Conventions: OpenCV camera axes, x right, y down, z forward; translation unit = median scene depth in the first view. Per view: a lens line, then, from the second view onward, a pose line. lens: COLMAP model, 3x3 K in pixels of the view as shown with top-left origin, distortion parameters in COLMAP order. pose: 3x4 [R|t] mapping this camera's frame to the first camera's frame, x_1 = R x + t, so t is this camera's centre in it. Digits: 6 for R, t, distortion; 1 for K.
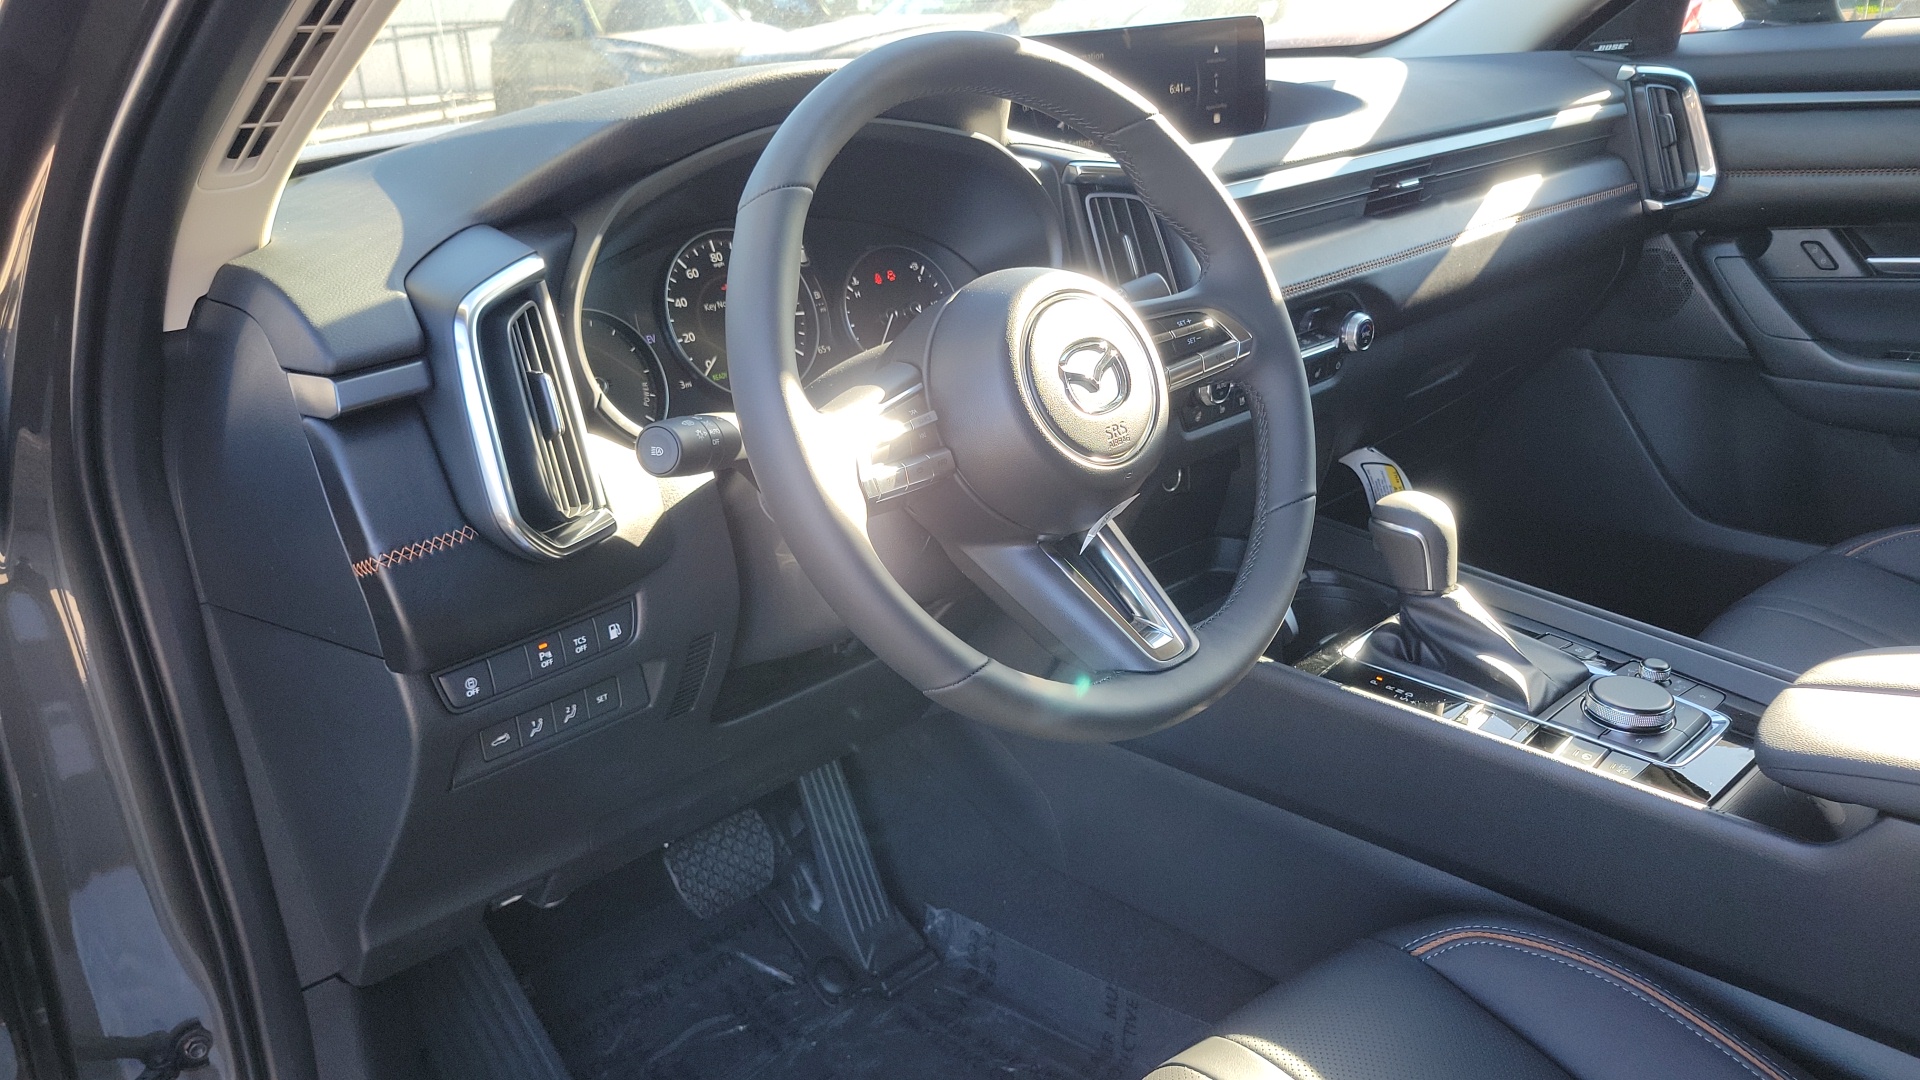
lens RADIAL K [[1437.5, 0, 936.3], [0, 1437.5, 568.9], [0, 0, 1]] dist [0.001300, 0.002594]
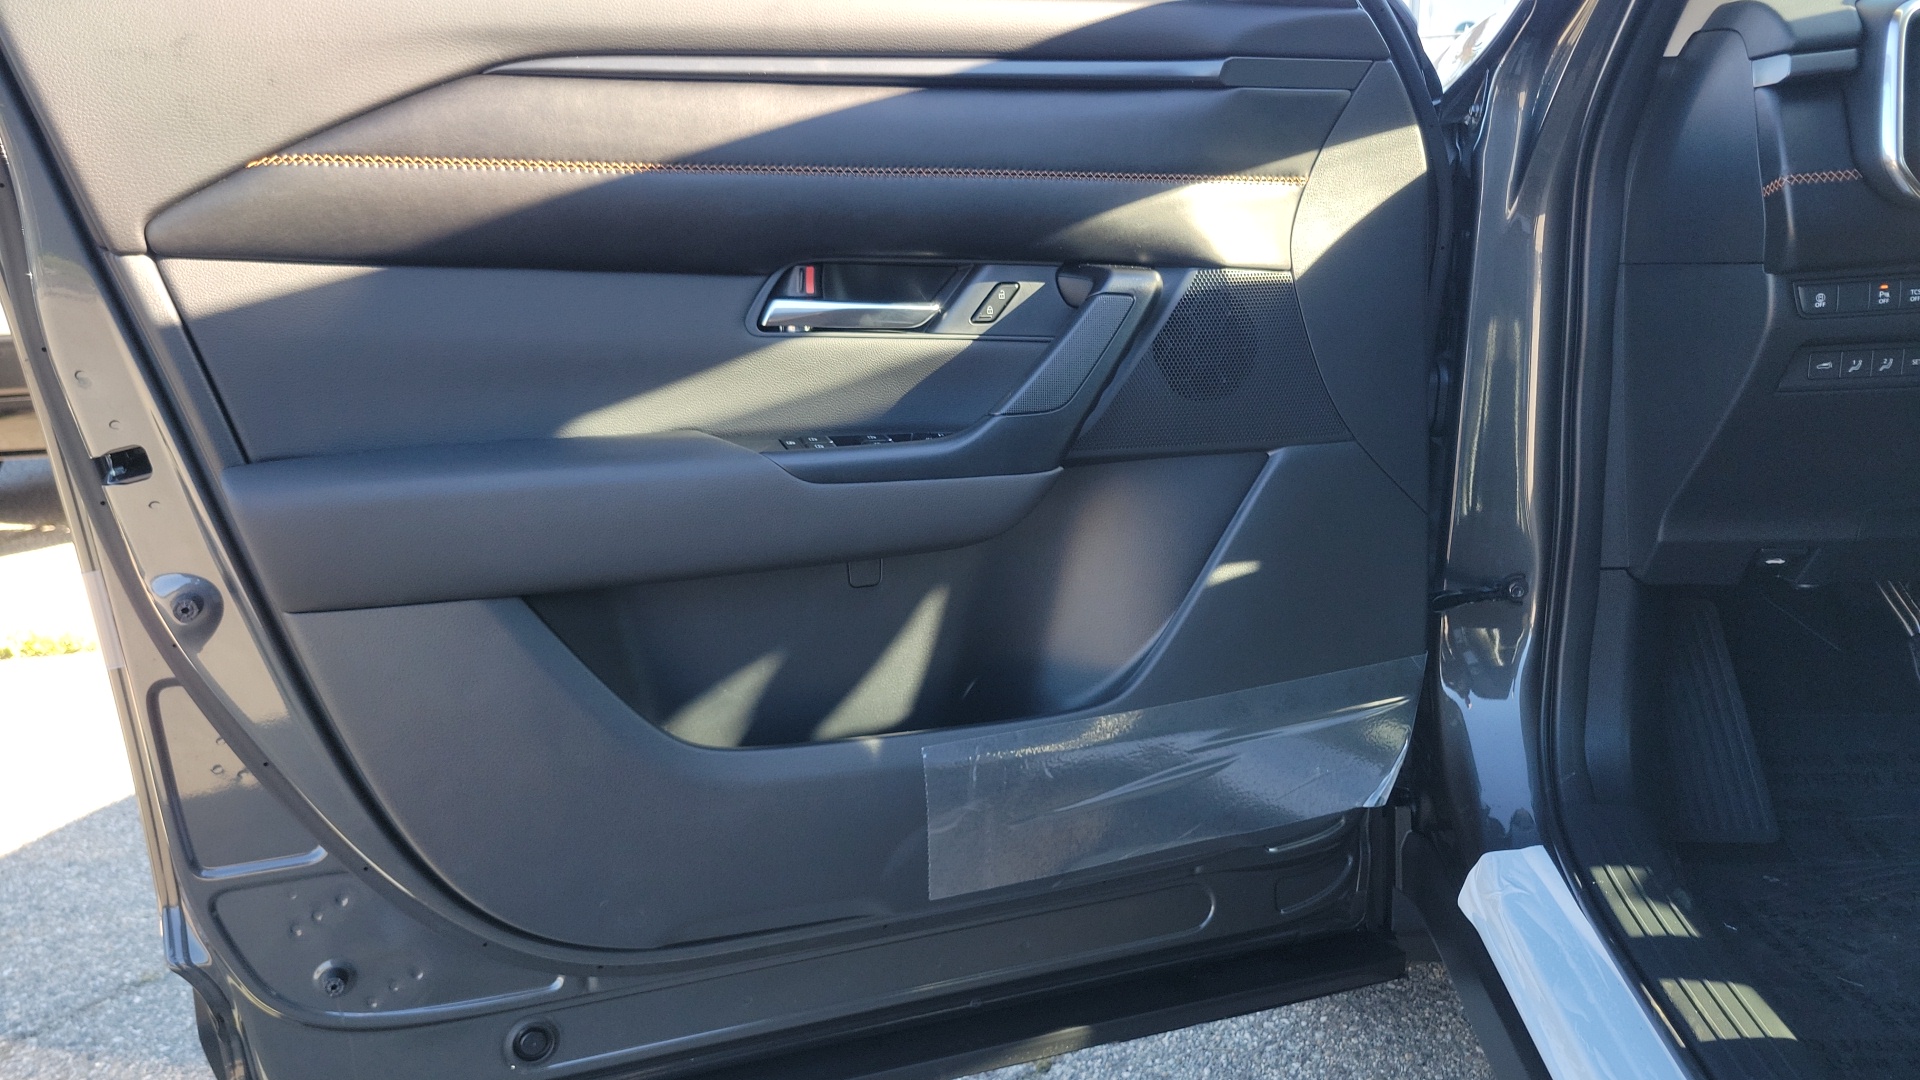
lens RADIAL K [[1437.5, 0, 953.9], [0, 1437.5, 529.1], [0, 0, 1]] dist [0.001300, 0.002594]
pose [[0.672229, 0.209100, -0.710201, 0.091466], [-0.258392, 0.965228, 0.039609, 0.286538], [0.693788, 0.156884, 0.702883, -0.324960]]
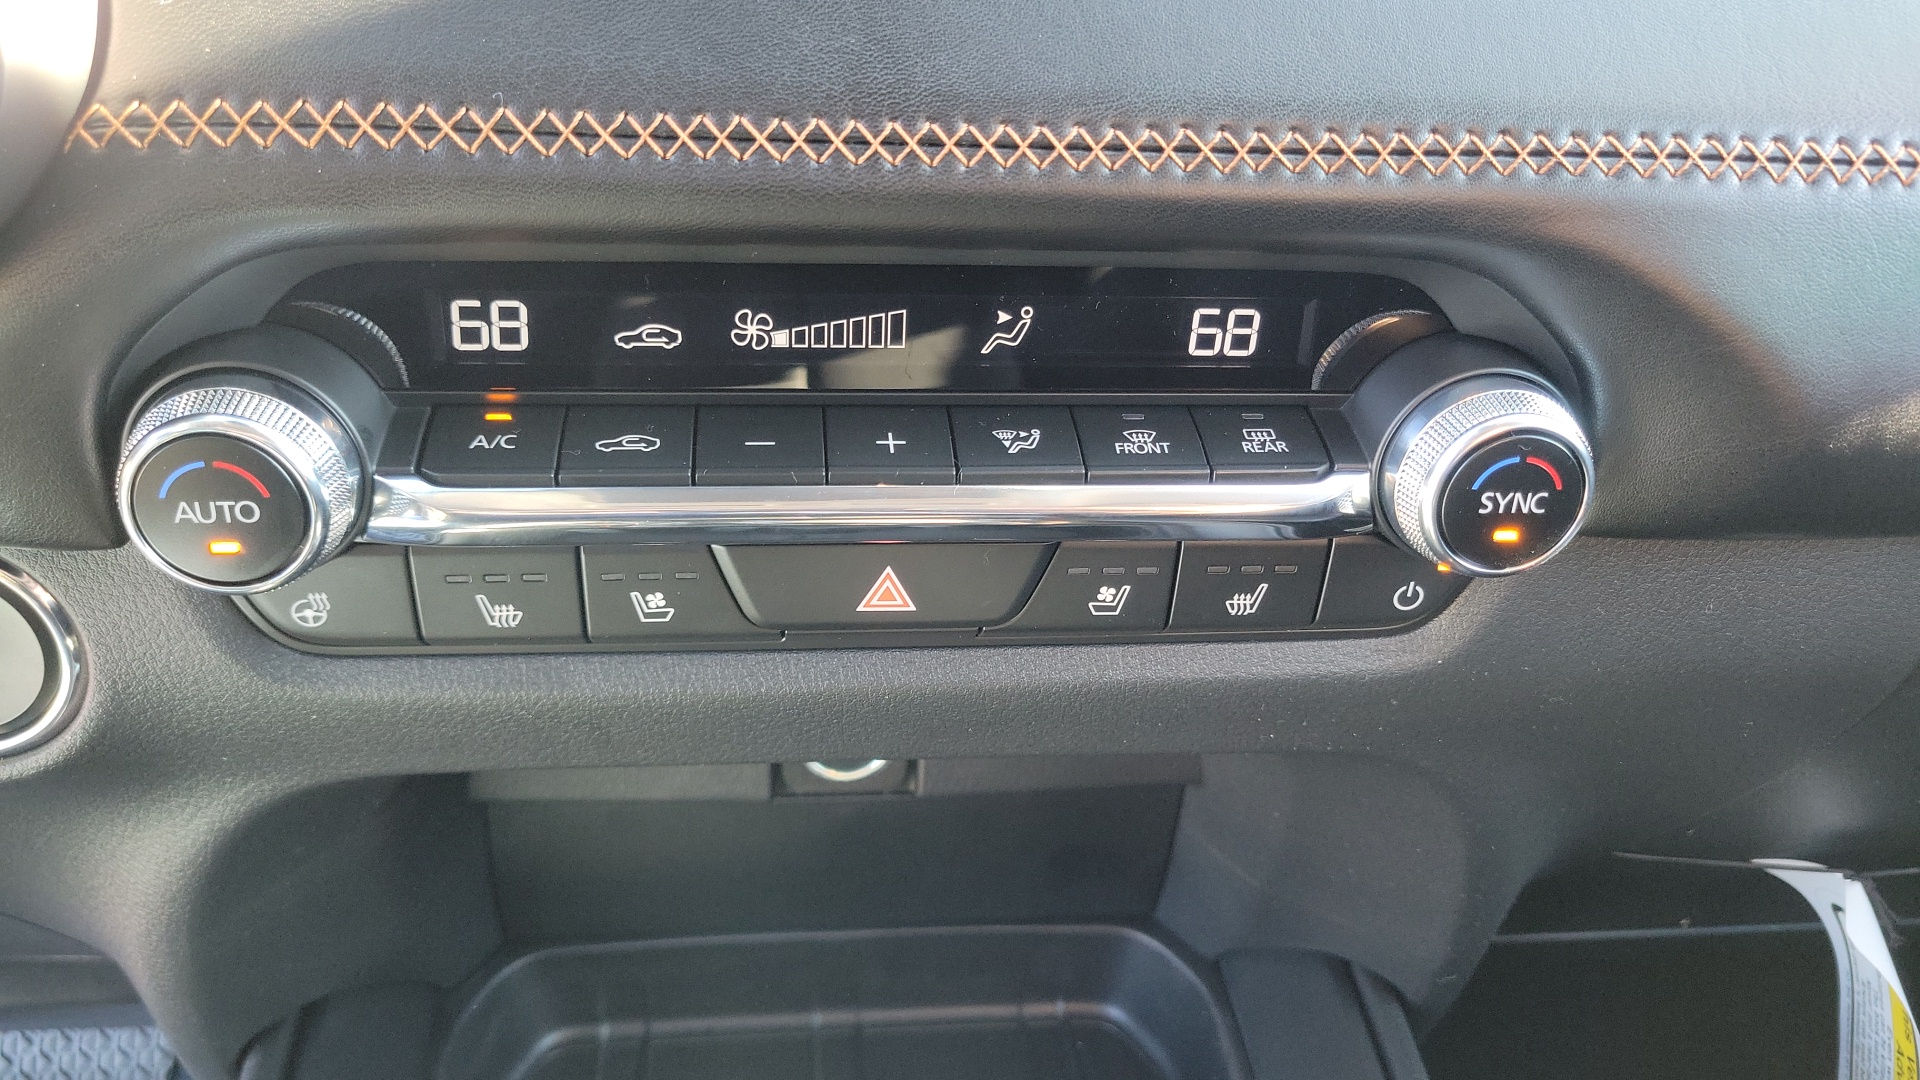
lens RADIAL K [[1499.7, 0, 971.8], [0, 1499.7, 539.2], [0, 0, 1]] dist [-0.002742, 0.000266]
pose [[0.802042, 0.340391, -0.490777, 0.341430], [-0.304890, 0.939913, 0.153640, -0.167402], [0.513586, 0.026407, 0.857632, 0.793275]]
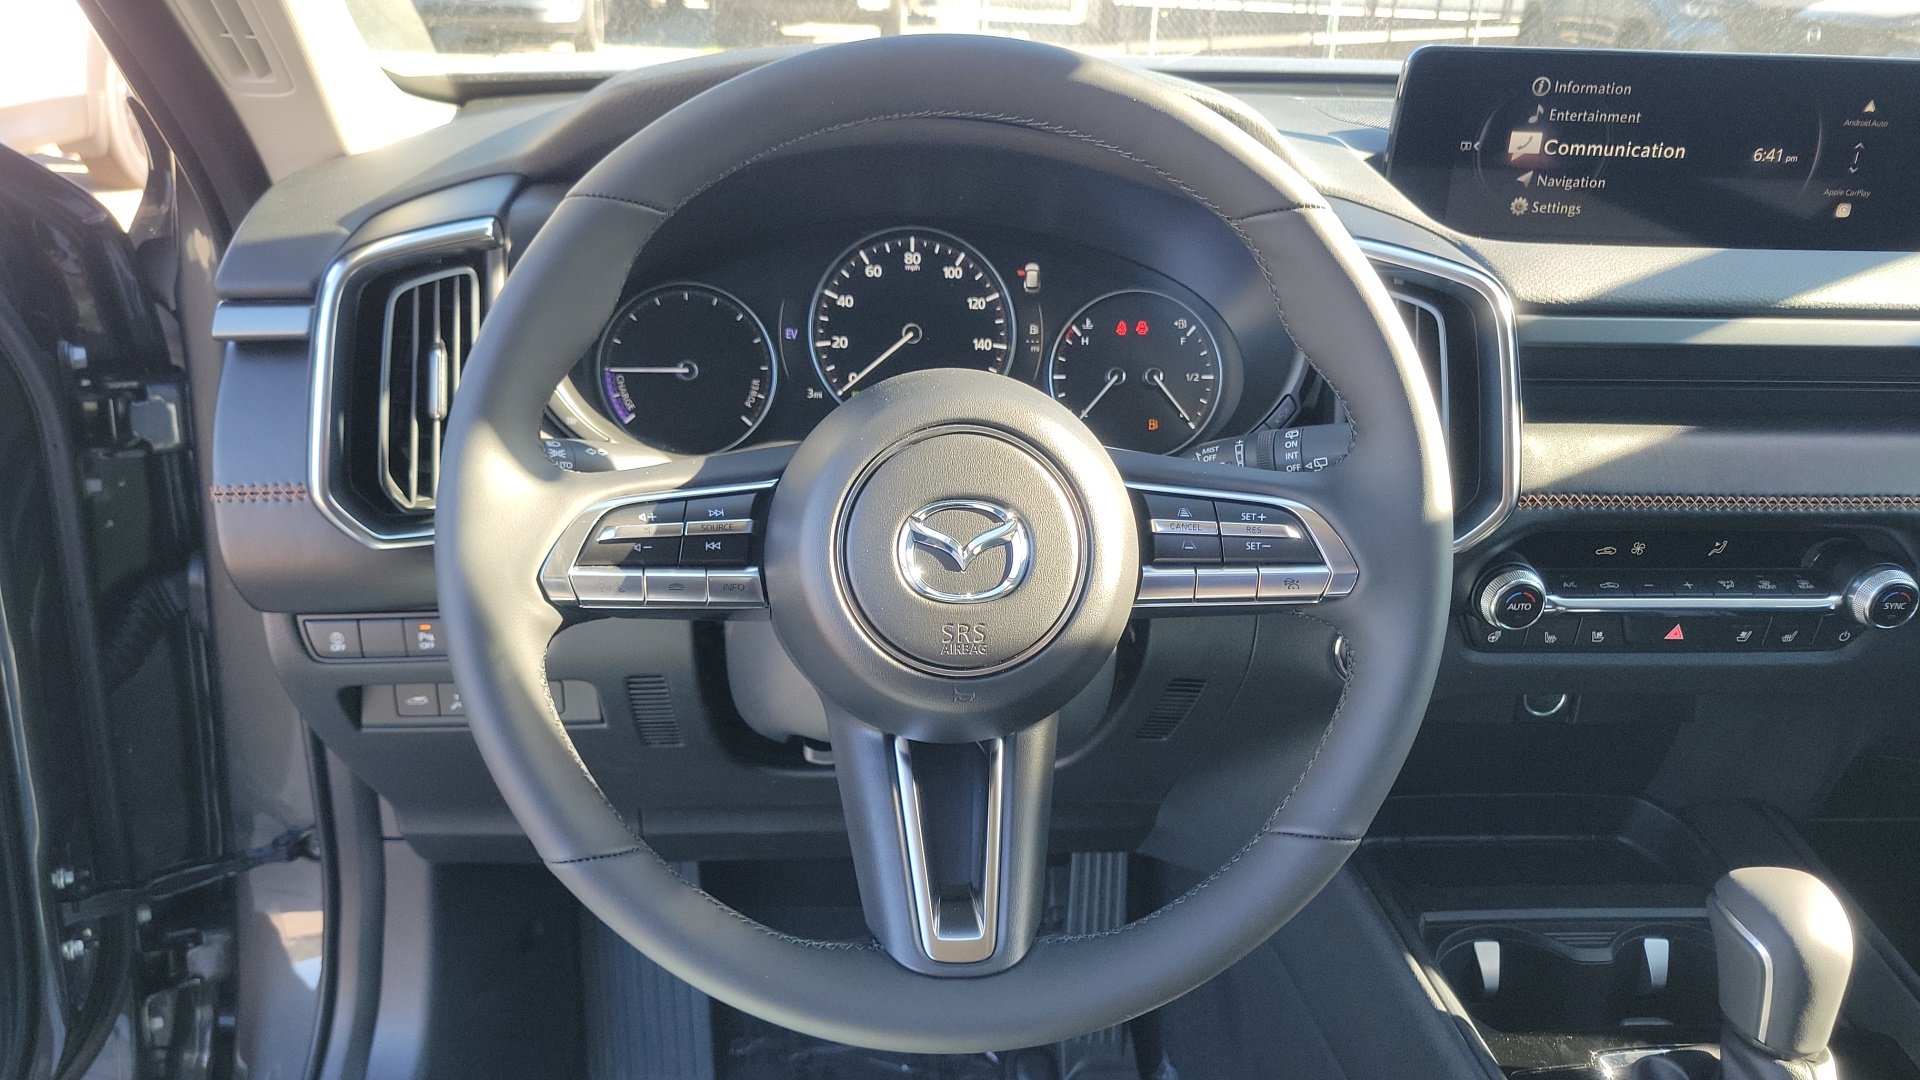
lens RADIAL K [[1437.5, 0, 956.0], [0, 1437.5, 532.4], [0, 0, 1]] dist [0.001300, 0.002594]
pose [[0.771132, 0.322240, -0.549105, 0.317462], [-0.304593, 0.944075, 0.126274, -0.148571], [0.559087, 0.069879, 0.826159, 0.270714]]
